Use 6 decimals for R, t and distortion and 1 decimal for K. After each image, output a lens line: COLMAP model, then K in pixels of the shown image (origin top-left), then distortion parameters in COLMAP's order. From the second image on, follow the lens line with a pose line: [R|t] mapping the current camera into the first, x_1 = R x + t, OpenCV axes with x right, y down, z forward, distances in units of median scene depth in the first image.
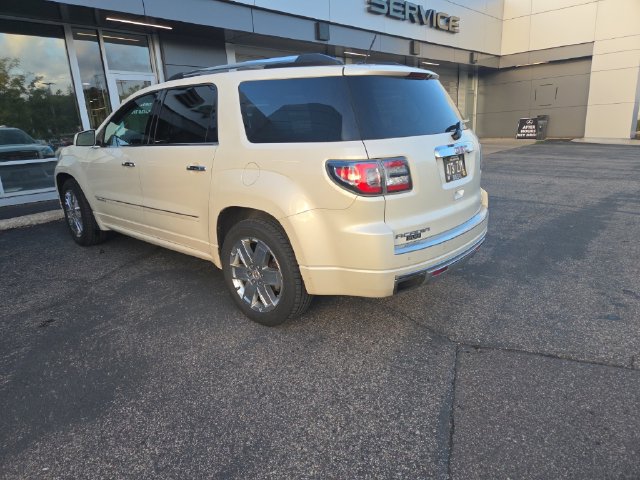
lens RADIAL K [[423.7, 0, 320.2], [0, 423.7, 236.3], [0, 0, 1]] dist [0.069324, -0.052958]
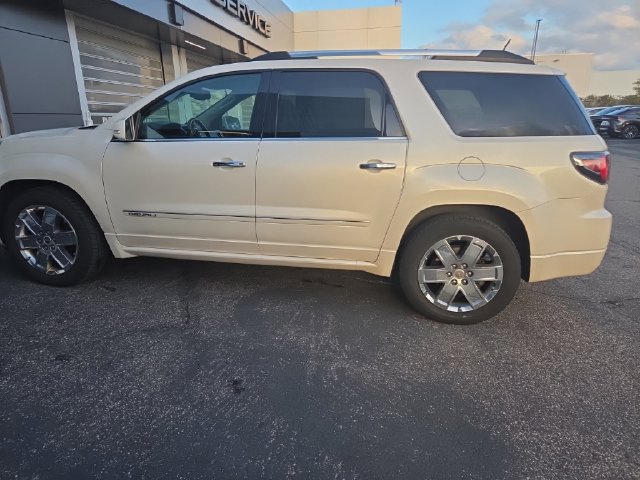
lens RADIAL K [[419.2, 0, 320.0], [0, 419.2, 241.1], [0, 0, 1]] dist [0.068300, -0.057535]
pose [[0.844565, -0.110042, 0.524023, -0.834738], [0.103901, 0.993733, 0.041222, -0.051711], [-0.525275, 0.019632, 0.850706, 0.317418]]
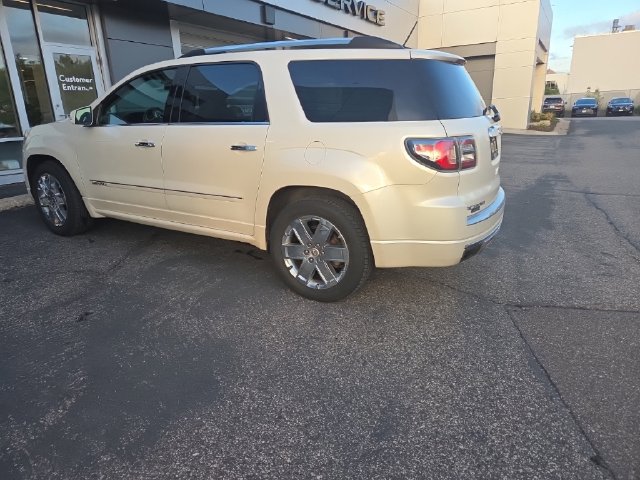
lens RADIAL K [[421.8, 0, 320.8], [0, 421.8, 230.4], [0, 0, 1]] dist [0.067170, -0.053907]
pose [[0.977736, -0.035763, 0.206767, -0.314107], [0.032481, 0.999287, 0.019244, 0.016601], [-0.207308, -0.012100, 0.978201, 0.007366]]
